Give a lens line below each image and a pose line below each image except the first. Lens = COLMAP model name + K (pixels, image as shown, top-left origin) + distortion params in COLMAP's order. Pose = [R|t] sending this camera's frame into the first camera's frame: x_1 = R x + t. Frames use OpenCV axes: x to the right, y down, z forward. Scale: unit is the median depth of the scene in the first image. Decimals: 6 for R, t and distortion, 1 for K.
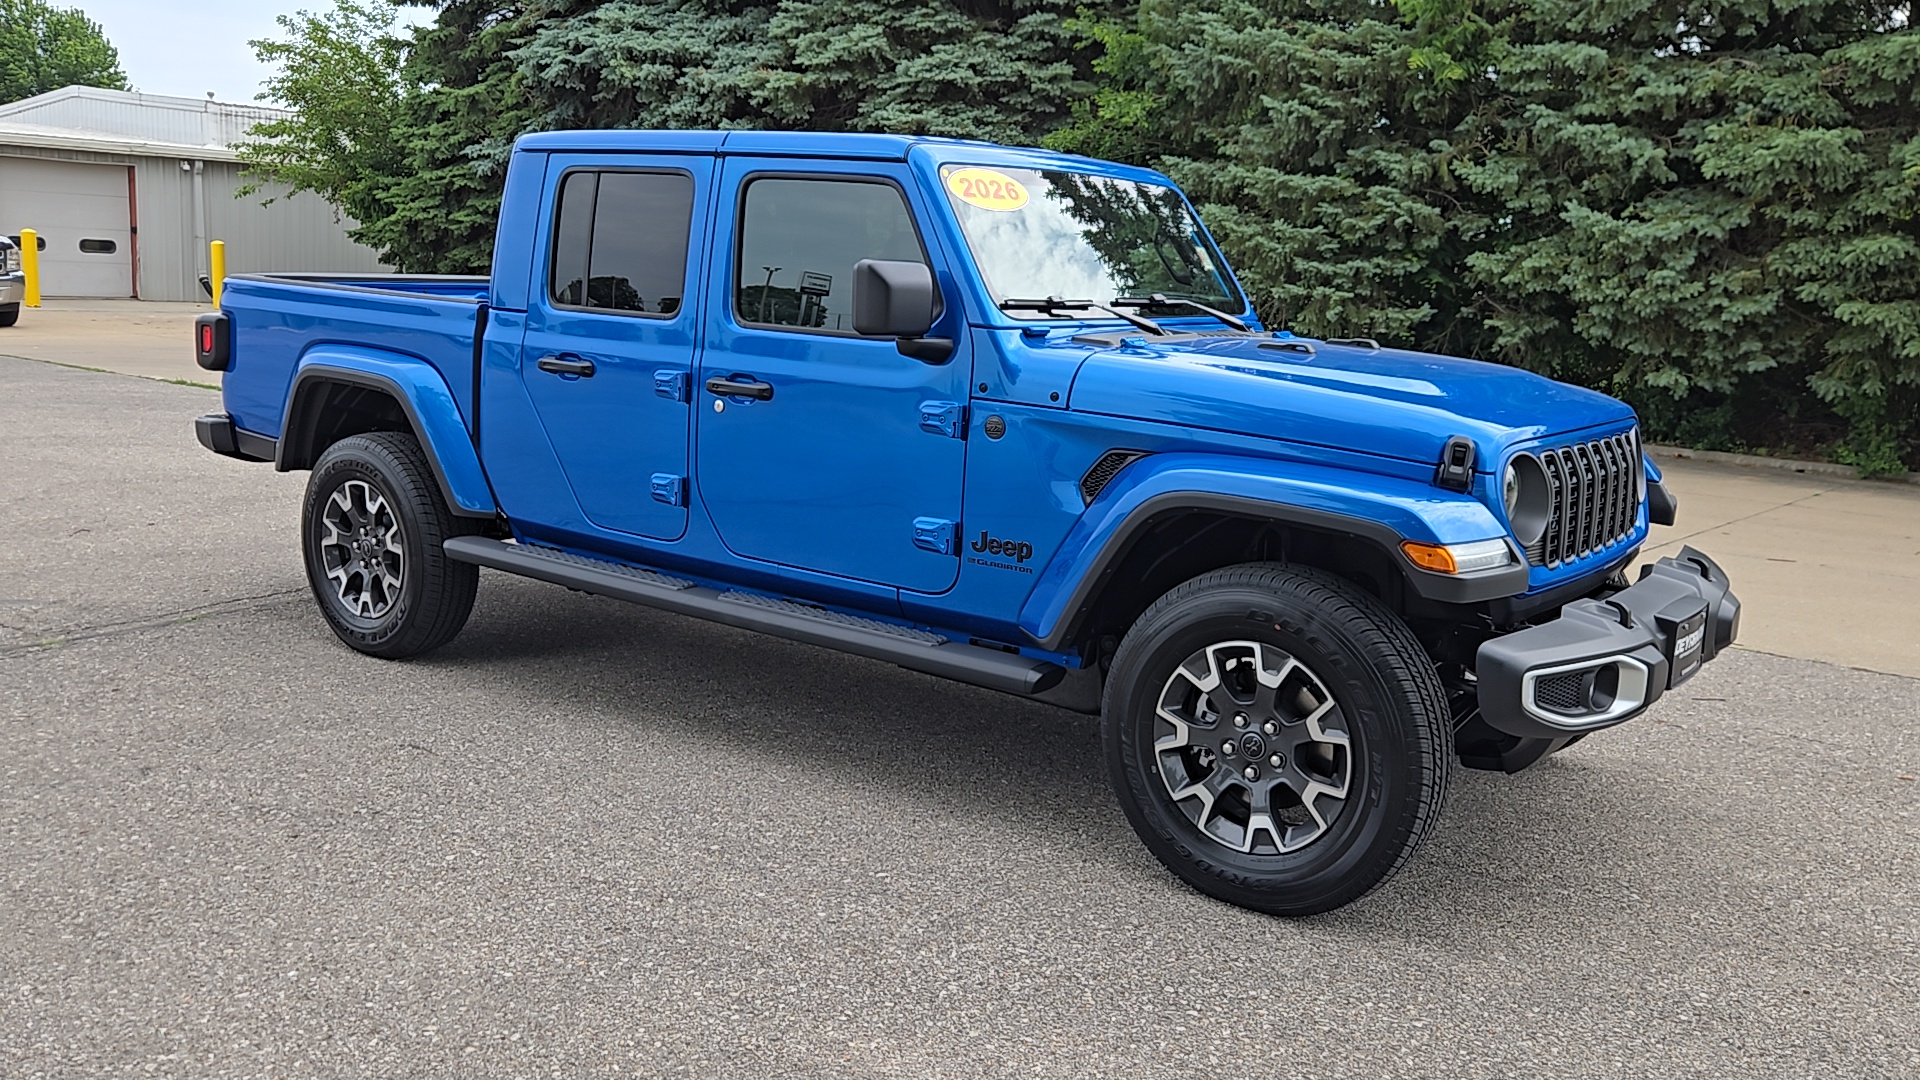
lens RADIAL K [[1618.1, 0, 960.0], [0, 1618.1, 540.0], [0, 0, 1]] dist [0.006158, 0.007315]
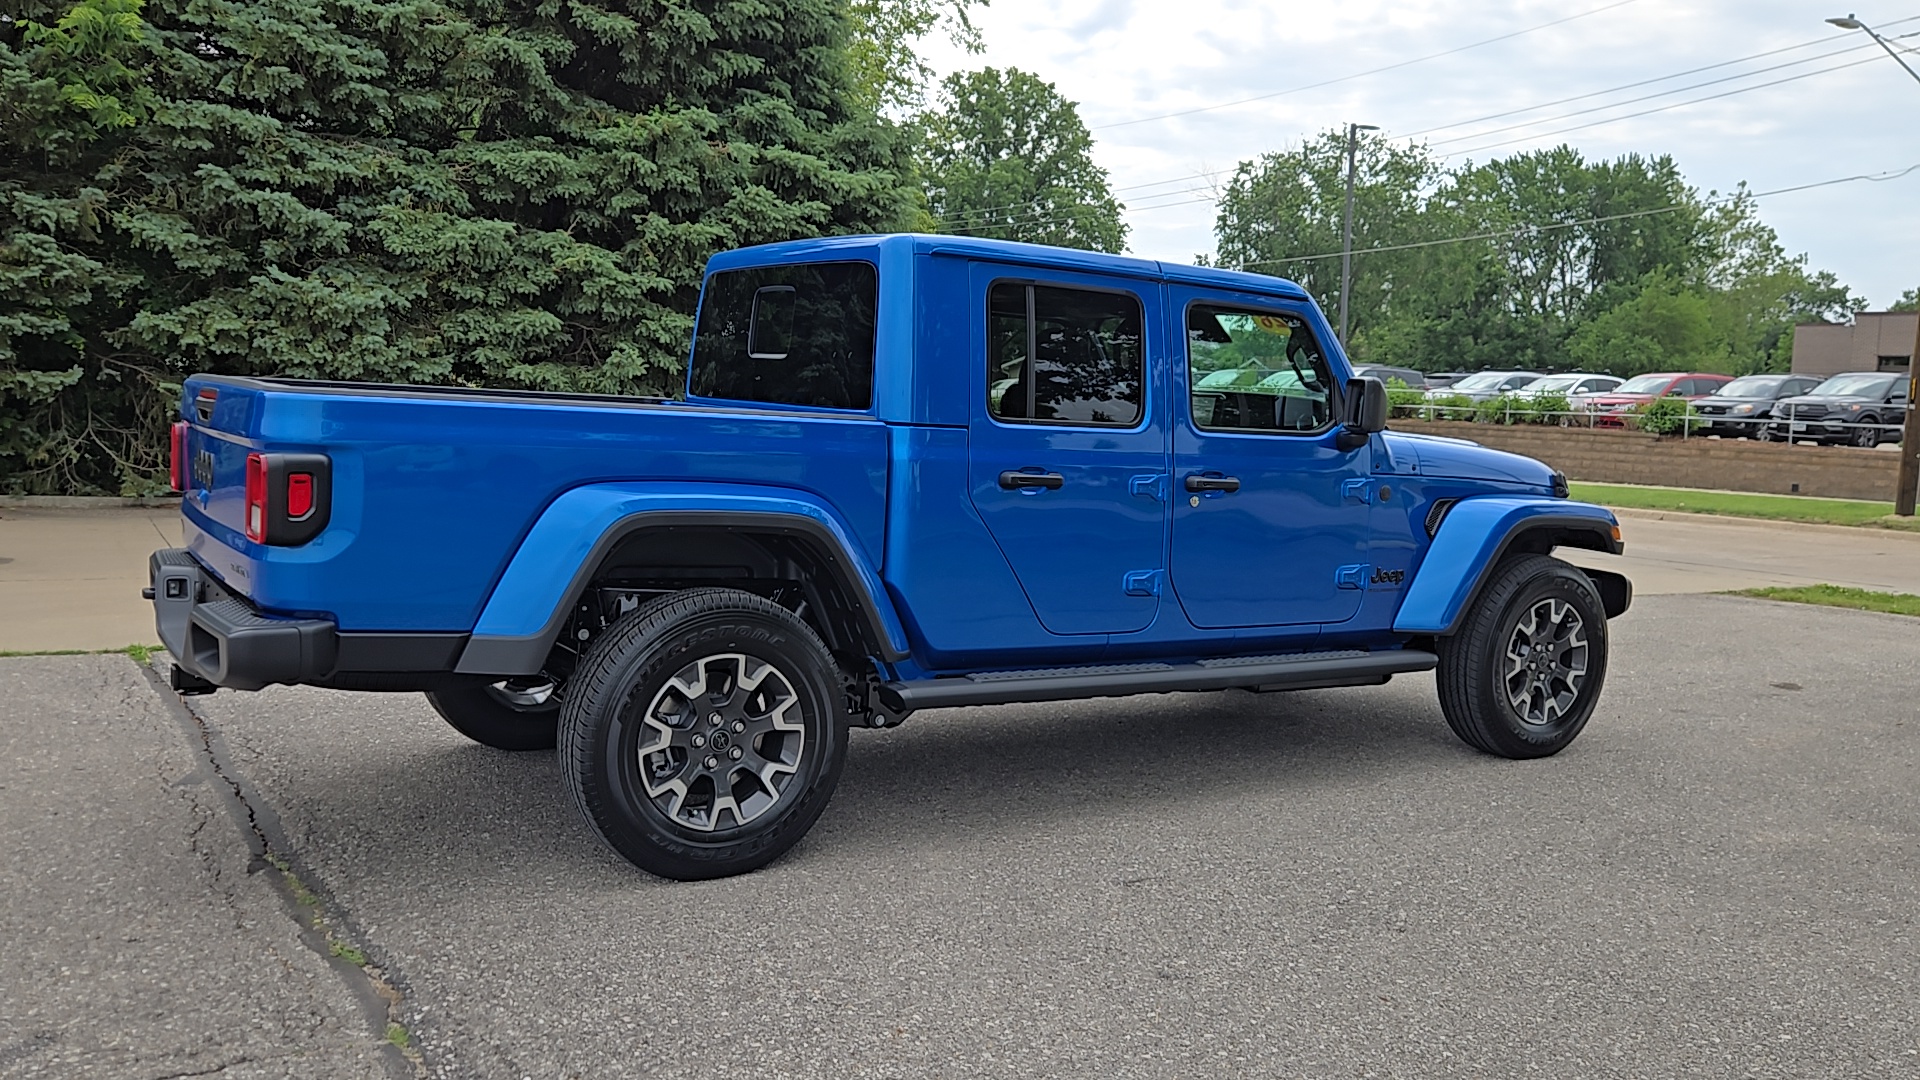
lens RADIAL K [[1614.5, 0, 954.4], [0, 1614.5, 545.9], [0, 0, 1]] dist [0.019814, -0.005021]
pose [[0.349842, -0.116419, 0.929547, -0.397625], [0.132203, 0.988454, 0.074041, -0.049565], [-0.927434, 0.096986, 0.361193, 0.231251]]
